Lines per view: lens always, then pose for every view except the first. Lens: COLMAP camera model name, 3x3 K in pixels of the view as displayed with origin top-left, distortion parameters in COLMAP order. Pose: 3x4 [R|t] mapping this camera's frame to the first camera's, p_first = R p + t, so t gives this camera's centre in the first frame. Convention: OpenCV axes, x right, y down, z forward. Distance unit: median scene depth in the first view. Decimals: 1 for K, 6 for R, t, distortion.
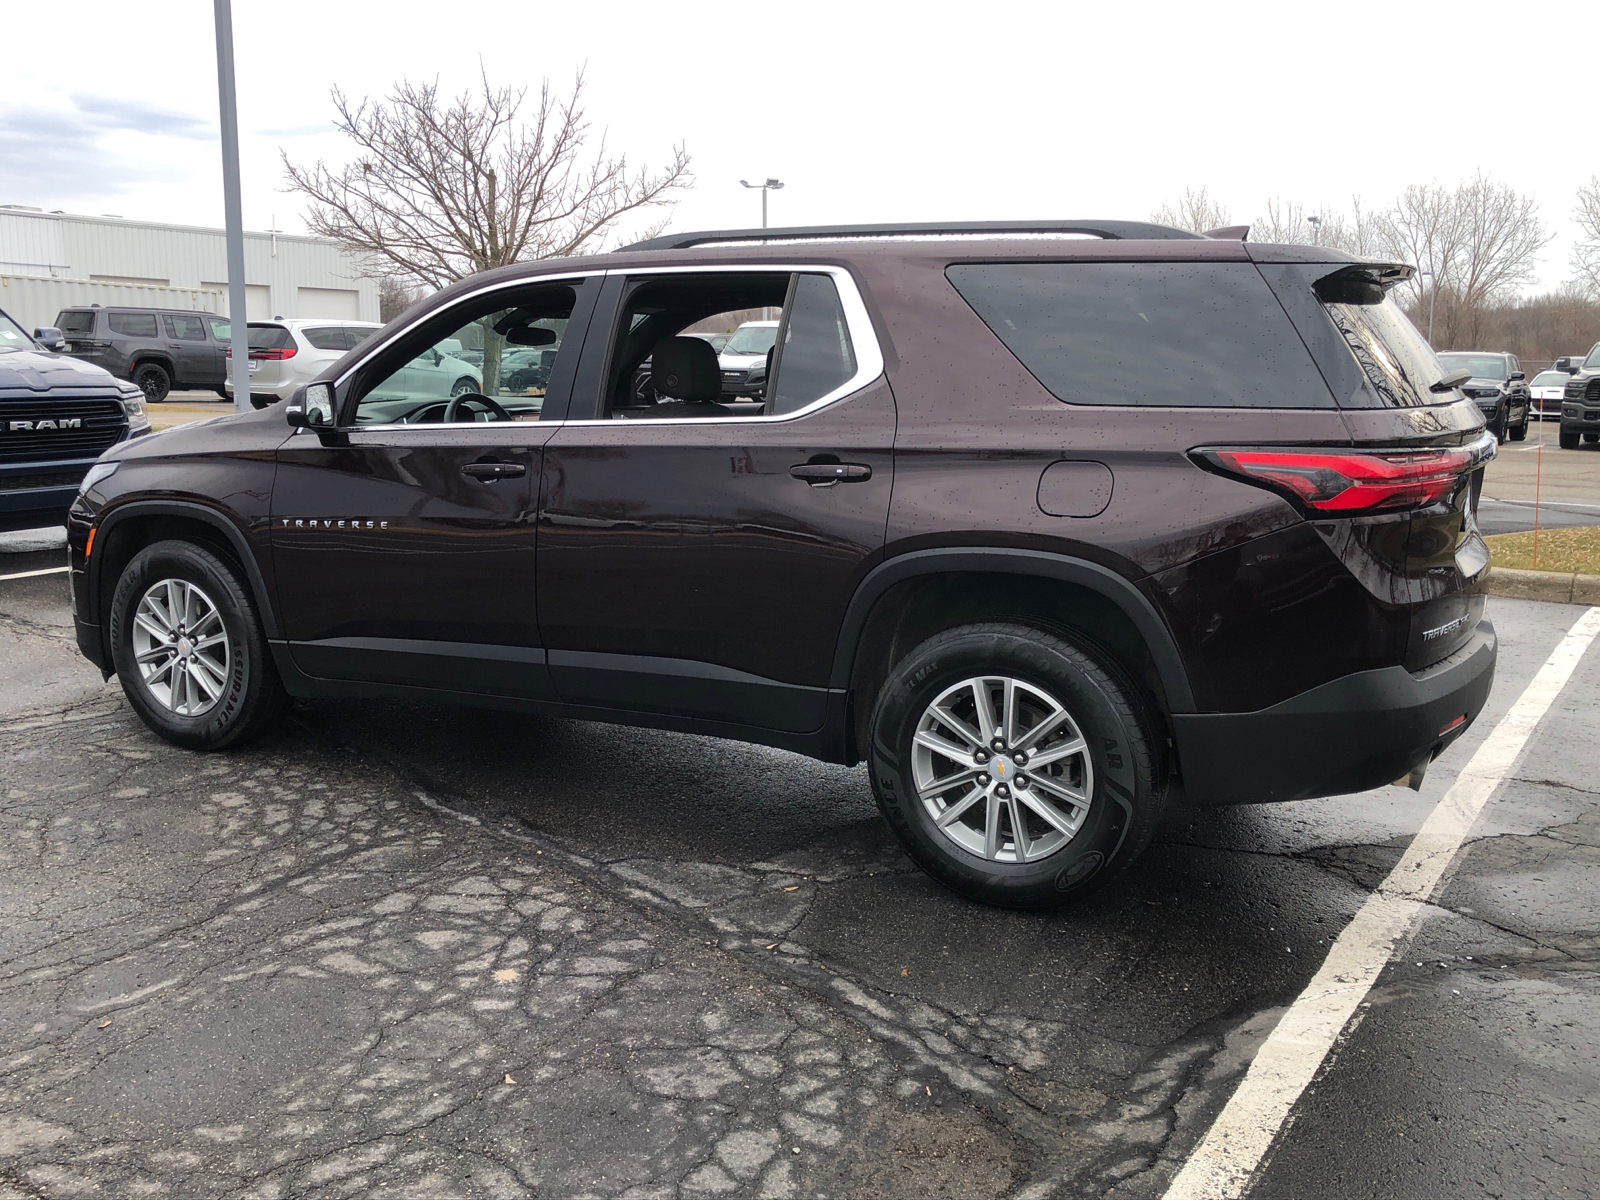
lens RADIAL K [[1464.9, 0, 803.7], [0, 1464.9, 598.5], [0, 0, 1]] dist [0.034541, 0.000000]
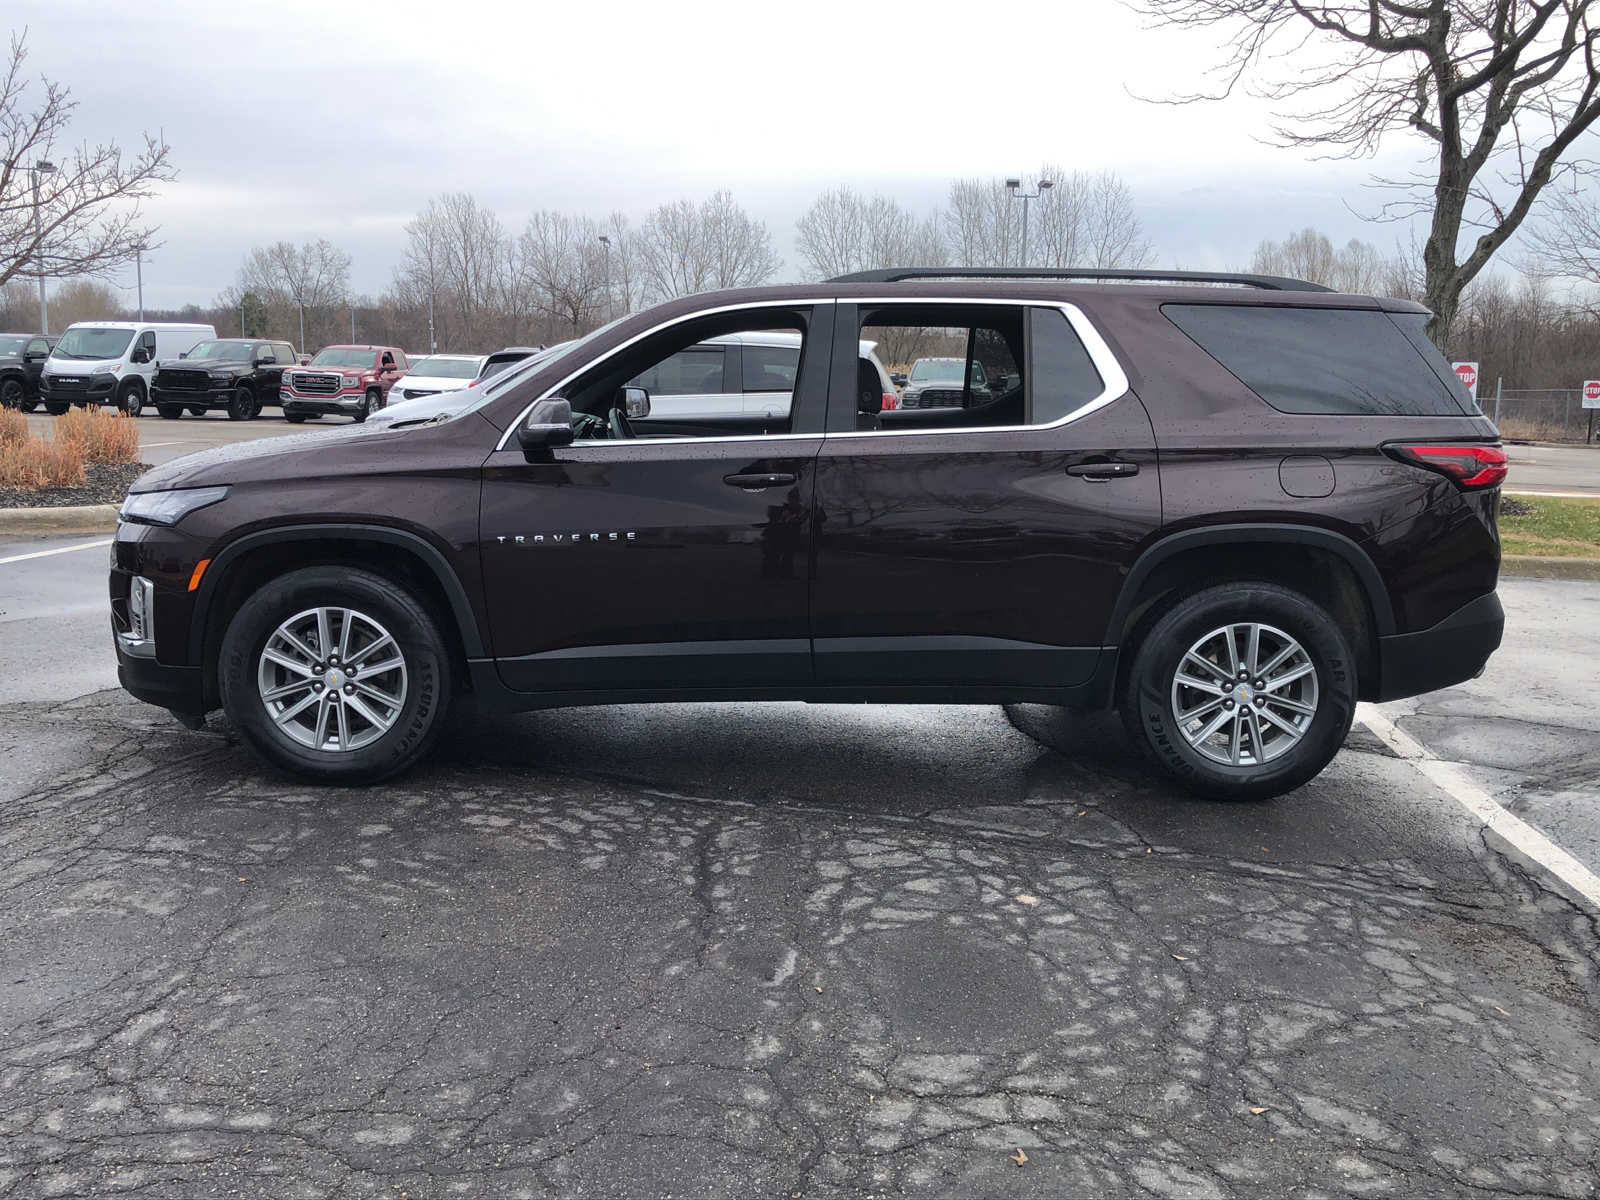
lens RADIAL K [[1463.7, 0, 796.4], [0, 1463.7, 602.7], [0, 0, 1]] dist [0.019654, 0.000000]
pose [[0.879242, -0.069733, 0.471243, -0.705545], [0.070684, 0.997375, 0.015708, -0.011385], [-0.471101, 0.019498, 0.881864, 0.030929]]
